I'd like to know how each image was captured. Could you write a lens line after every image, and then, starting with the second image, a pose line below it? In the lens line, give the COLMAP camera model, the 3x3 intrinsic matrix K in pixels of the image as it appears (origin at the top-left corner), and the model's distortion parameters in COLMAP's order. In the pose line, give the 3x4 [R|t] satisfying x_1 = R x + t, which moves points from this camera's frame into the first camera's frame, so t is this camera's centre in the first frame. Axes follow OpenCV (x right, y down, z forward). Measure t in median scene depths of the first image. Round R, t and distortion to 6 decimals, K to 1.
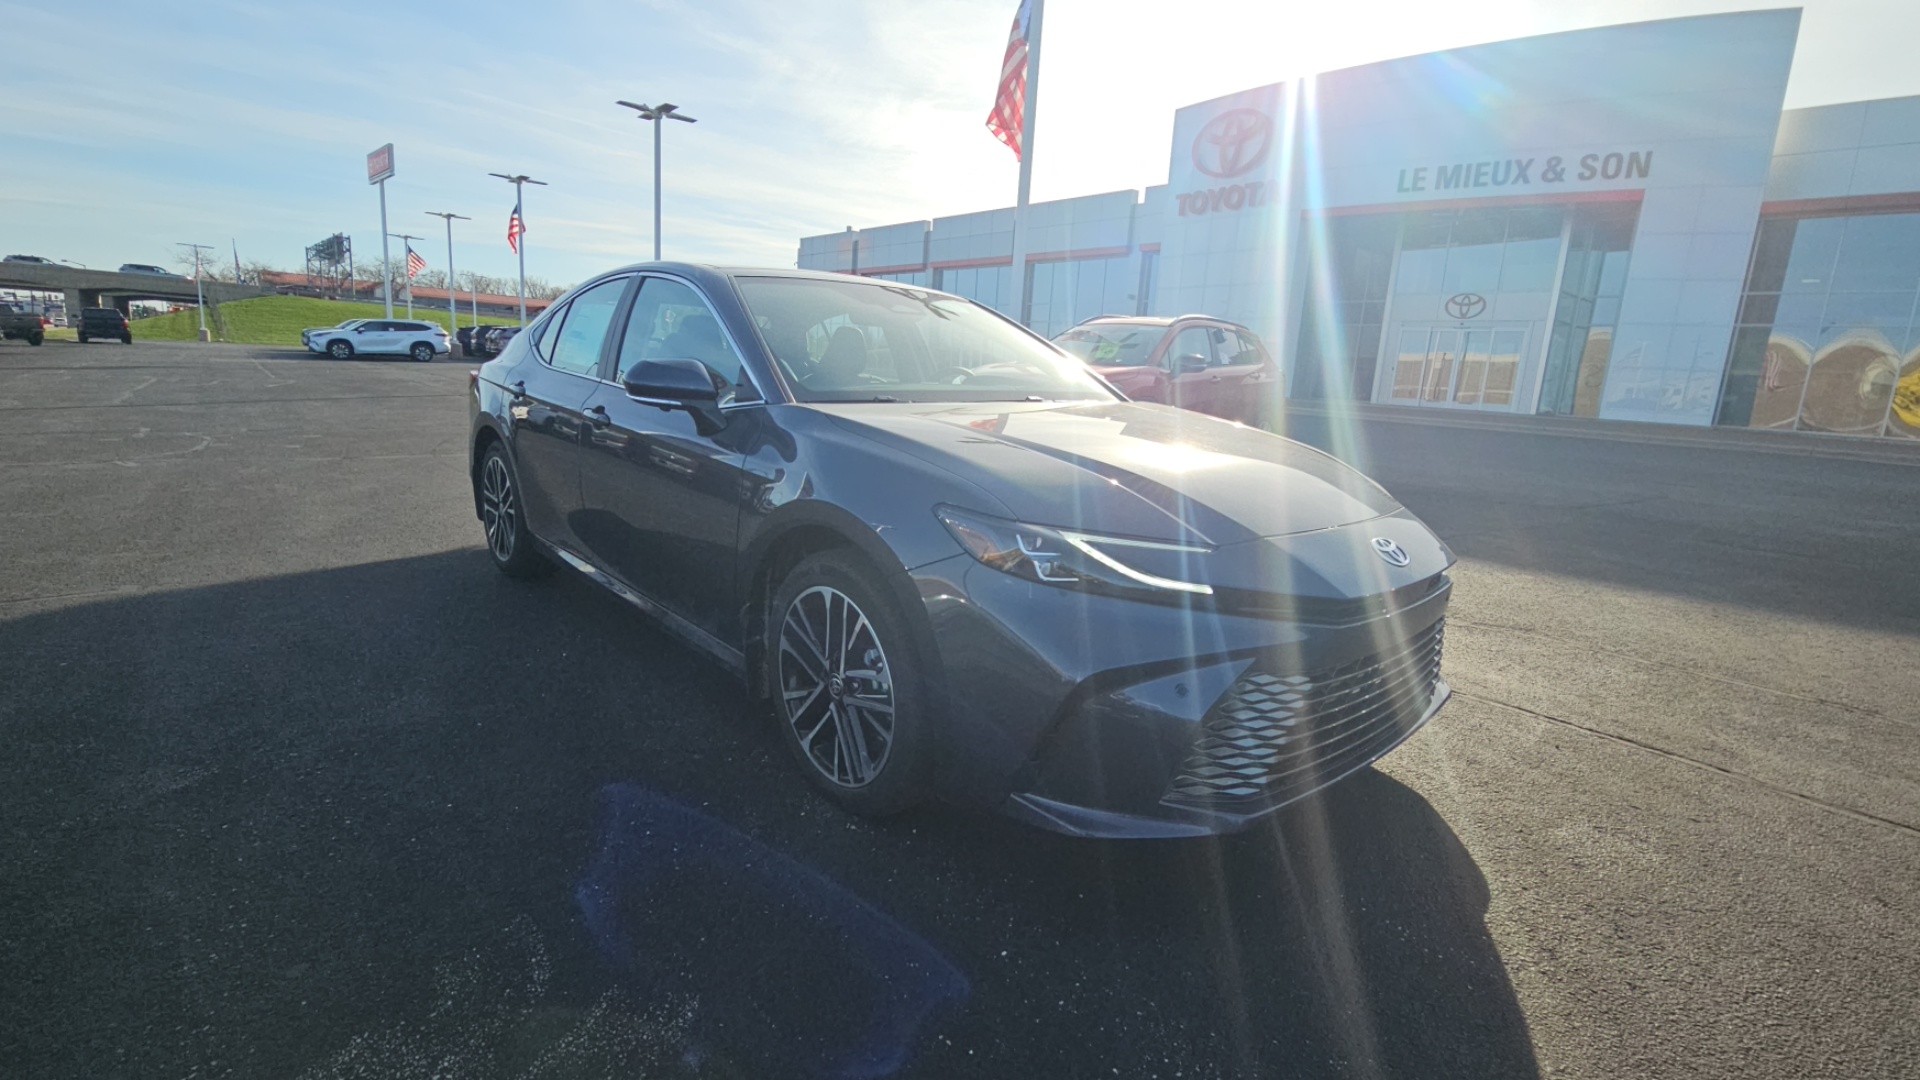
lens RADIAL K [[859.6, 0, 976.1], [0, 859.6, 542.6], [0, 0, 1]] dist [0.013663, -0.010522]
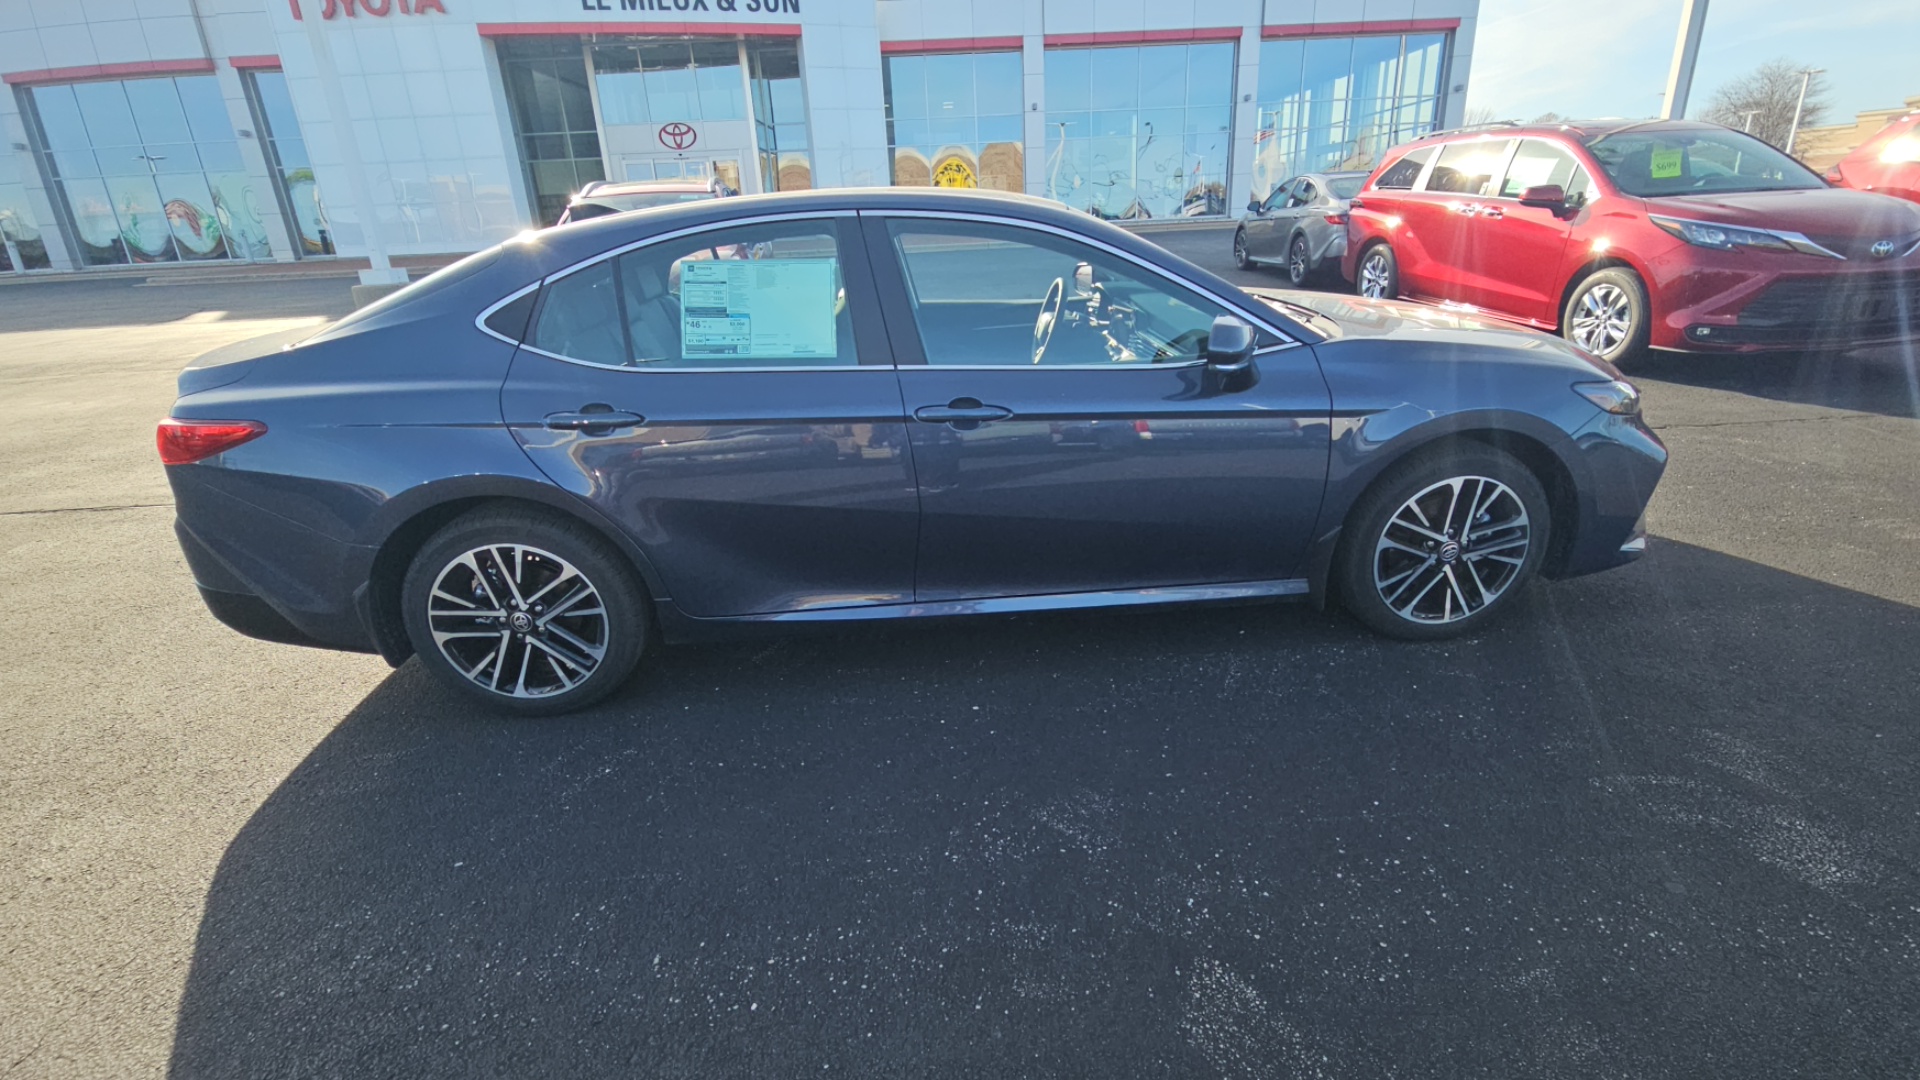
lens RADIAL K [[859.6, 0, 976.1], [0, 859.6, 542.6], [0, 0, 1]] dist [0.013663, -0.010522]
pose [[0.613724, -0.363566, 0.700830, -0.236971], [0.232469, 0.931528, 0.279669, -0.058198], [-0.754520, -0.008718, 0.656219, 0.111047]]
